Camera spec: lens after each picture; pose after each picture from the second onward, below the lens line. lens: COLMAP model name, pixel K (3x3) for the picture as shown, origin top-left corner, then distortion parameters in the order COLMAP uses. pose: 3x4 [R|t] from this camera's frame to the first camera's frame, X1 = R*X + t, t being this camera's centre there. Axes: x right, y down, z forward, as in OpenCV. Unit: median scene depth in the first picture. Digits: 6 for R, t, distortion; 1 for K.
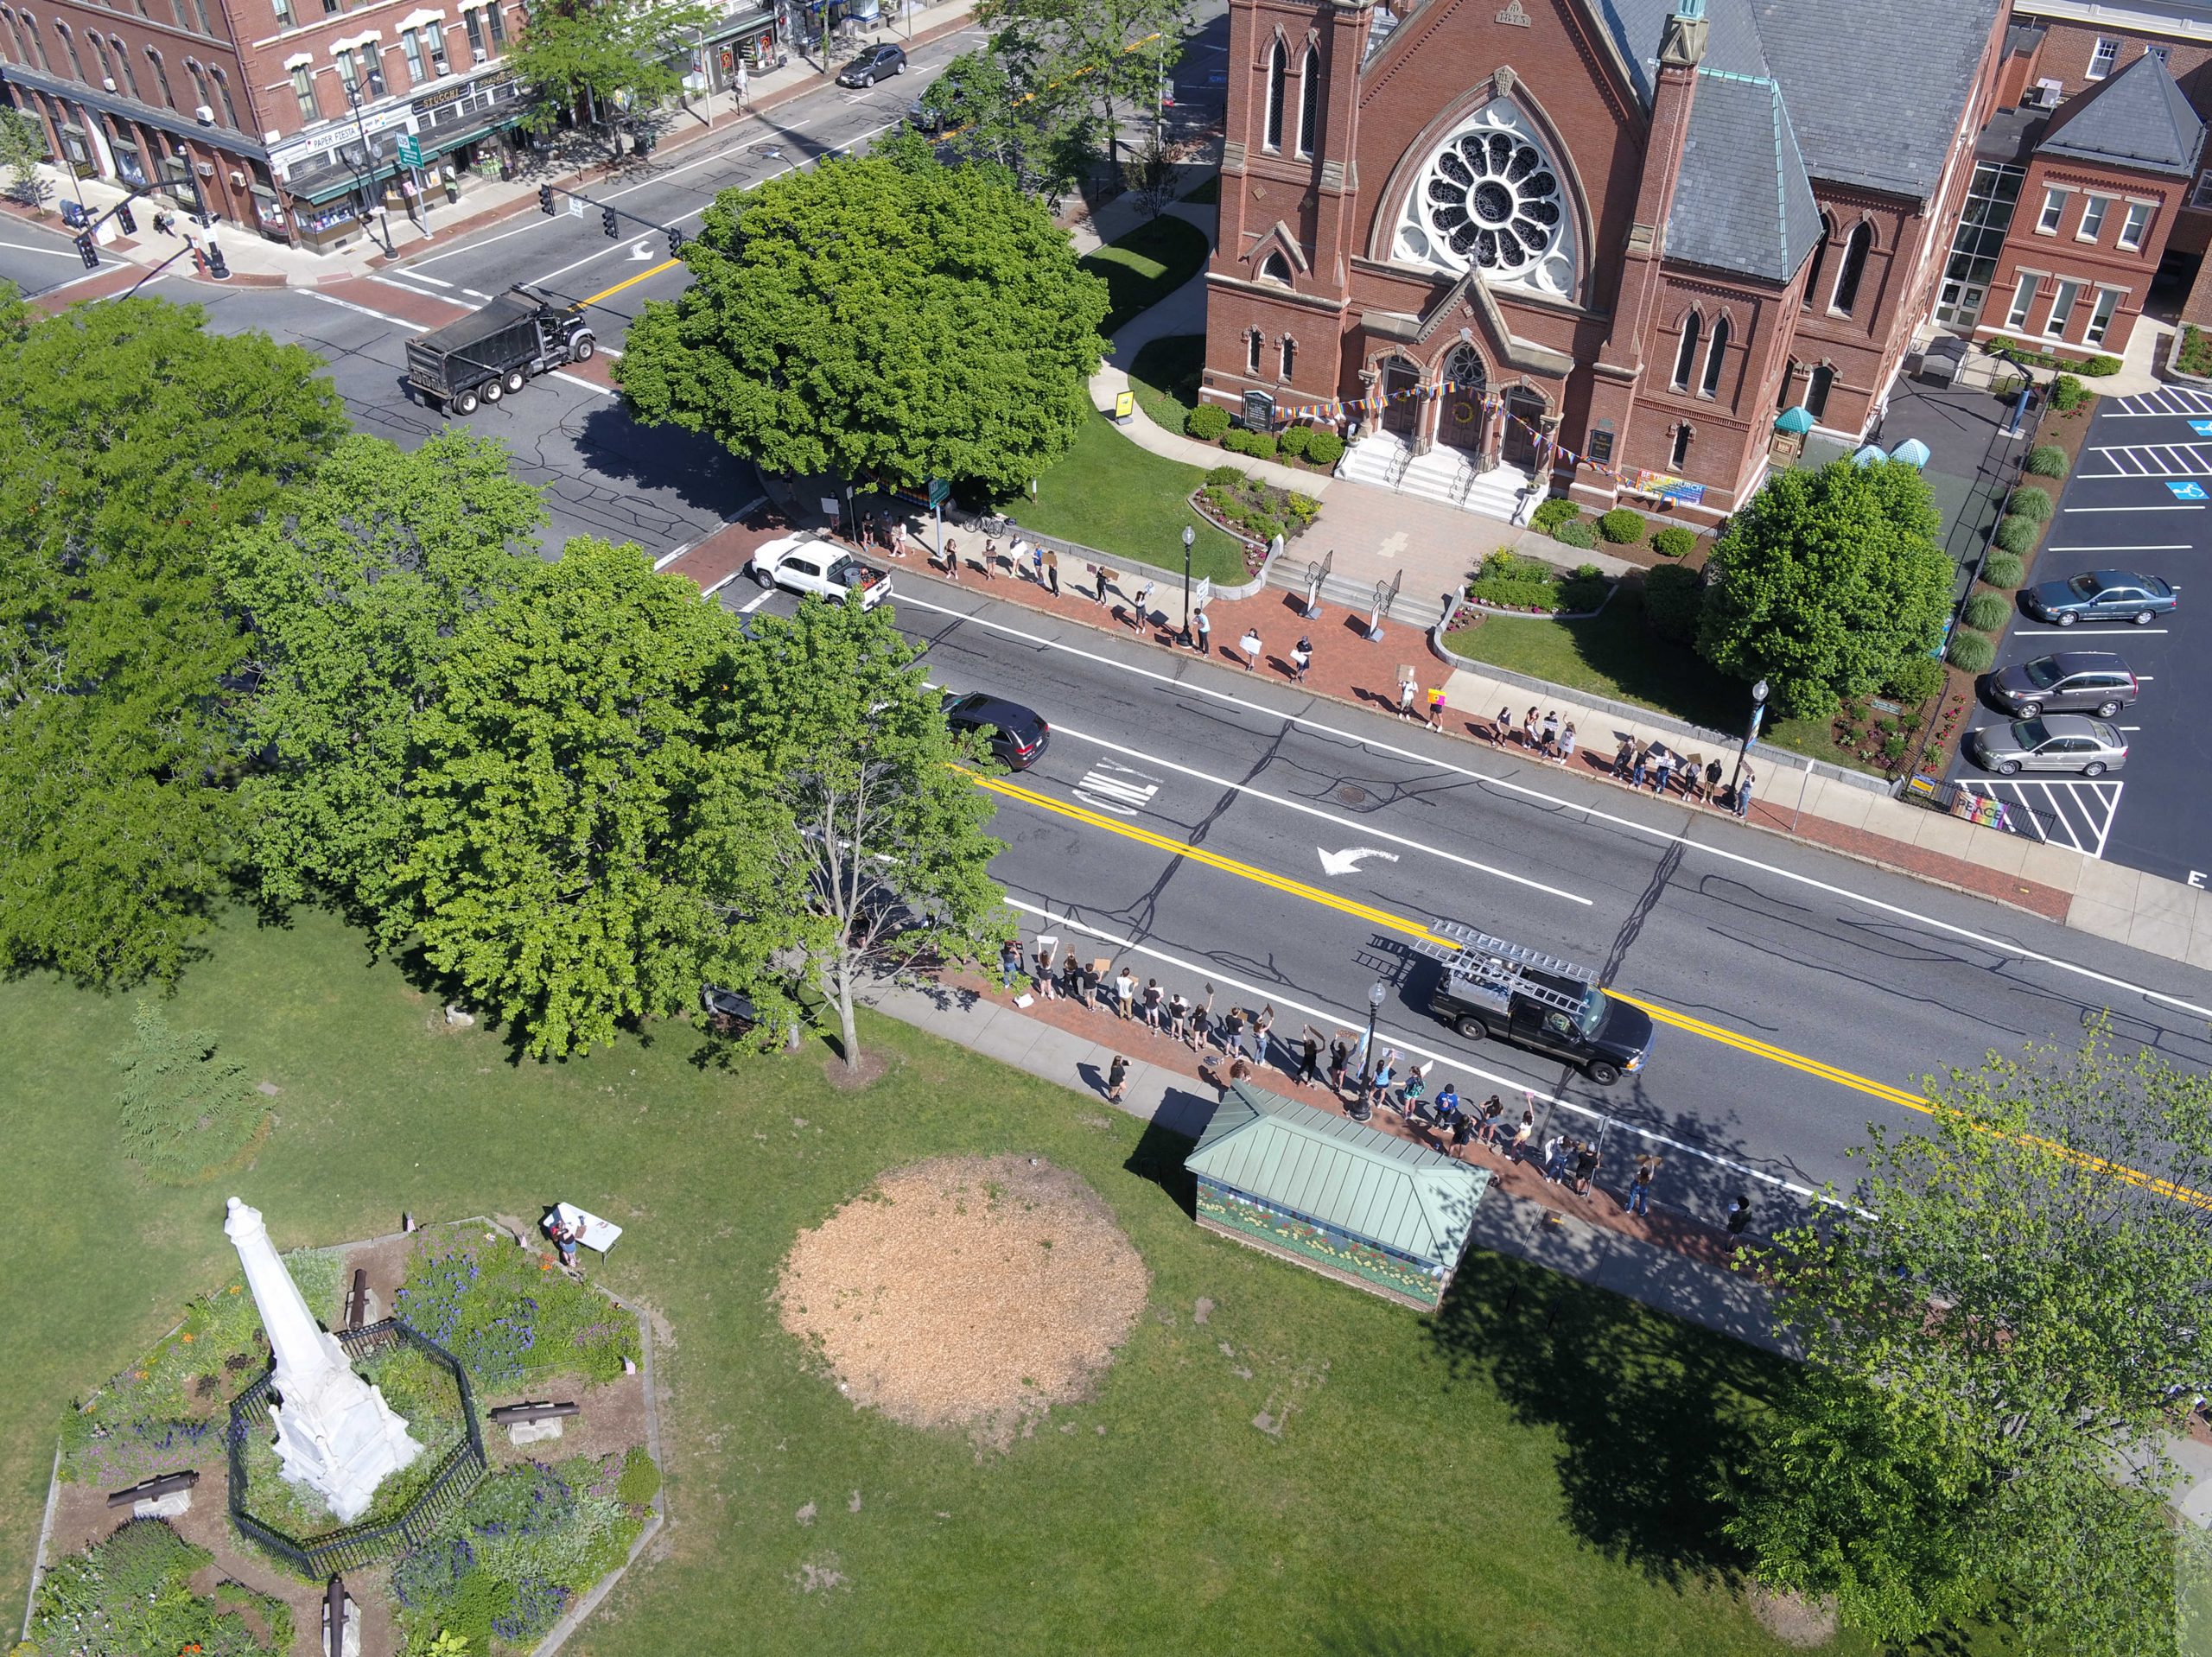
lens RADIAL K [[1933.5, 0, 1106.0], [0, 1933.5, 828.5], [0, 0, 1]] dist [0.006382, 0.009850]
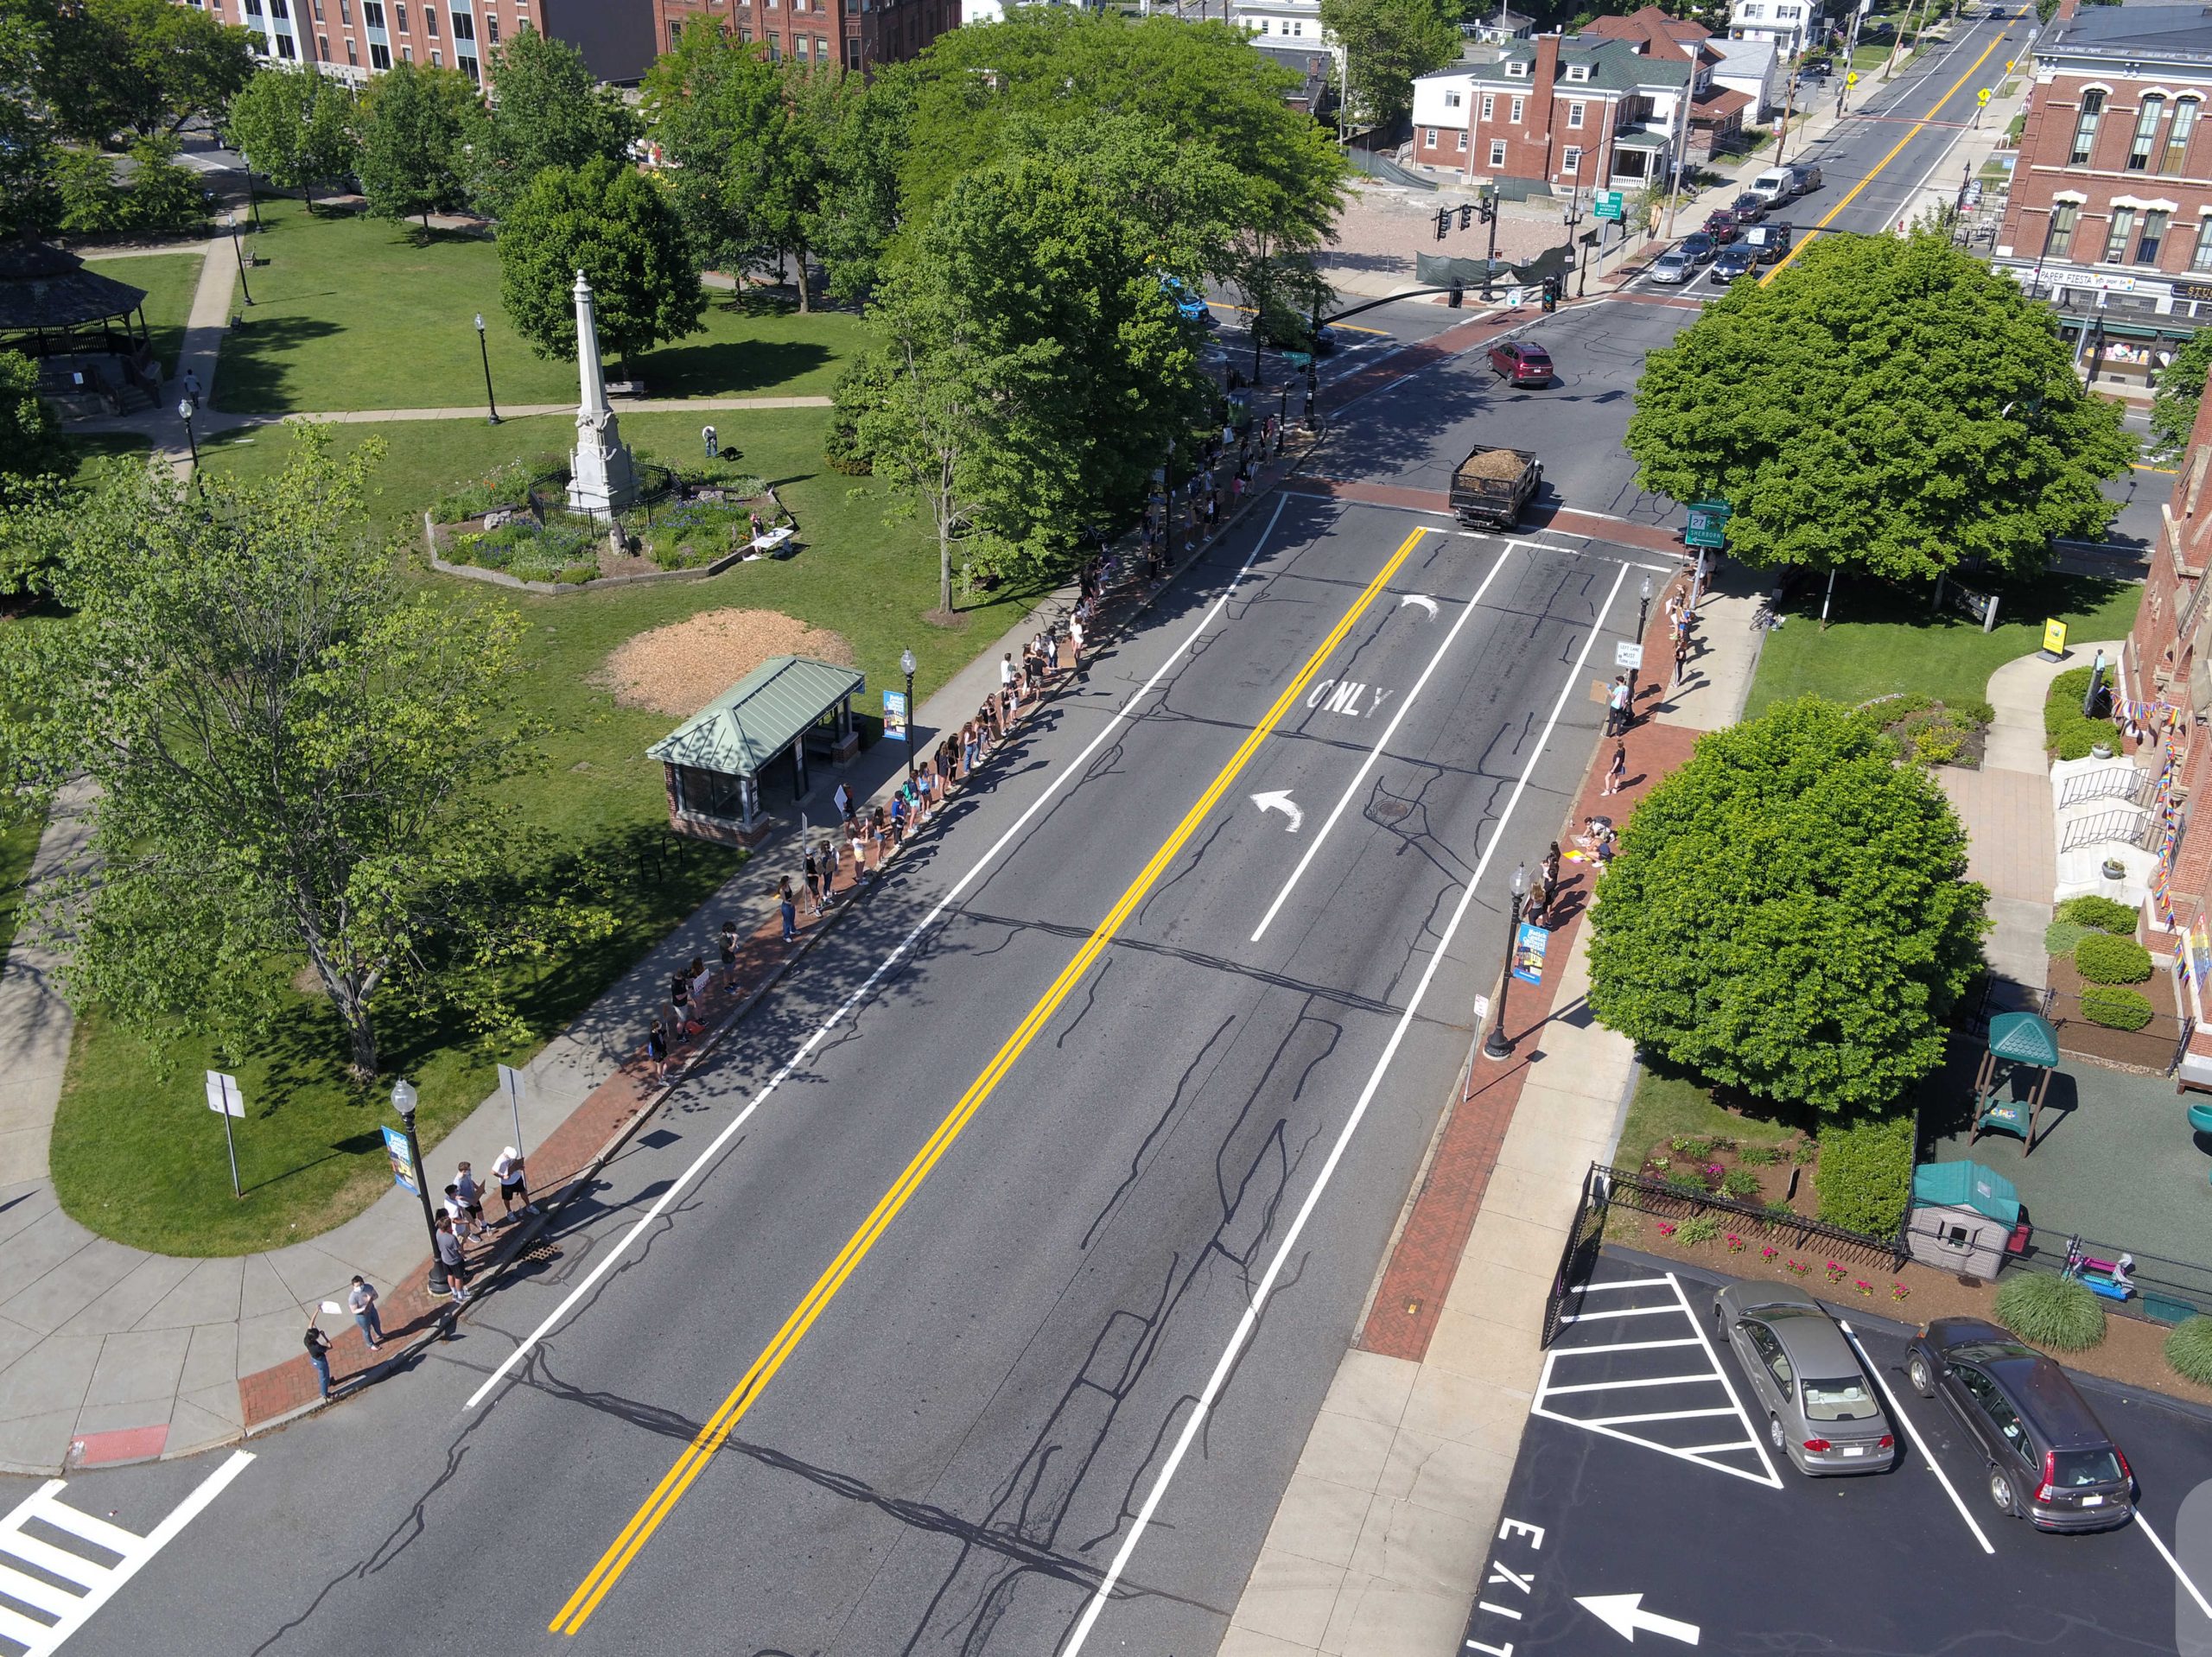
lens RADIAL K [[1933.5, 0, 1106.0], [0, 1933.5, 828.5], [0, 0, 1]] dist [0.006382, 0.009850]
pose [[0.106549, 0.476864, -0.872495, 0.864444], [-0.653730, 0.694767, 0.299892, -0.185745], [0.749189, 0.538423, 0.385767, 0.546583]]
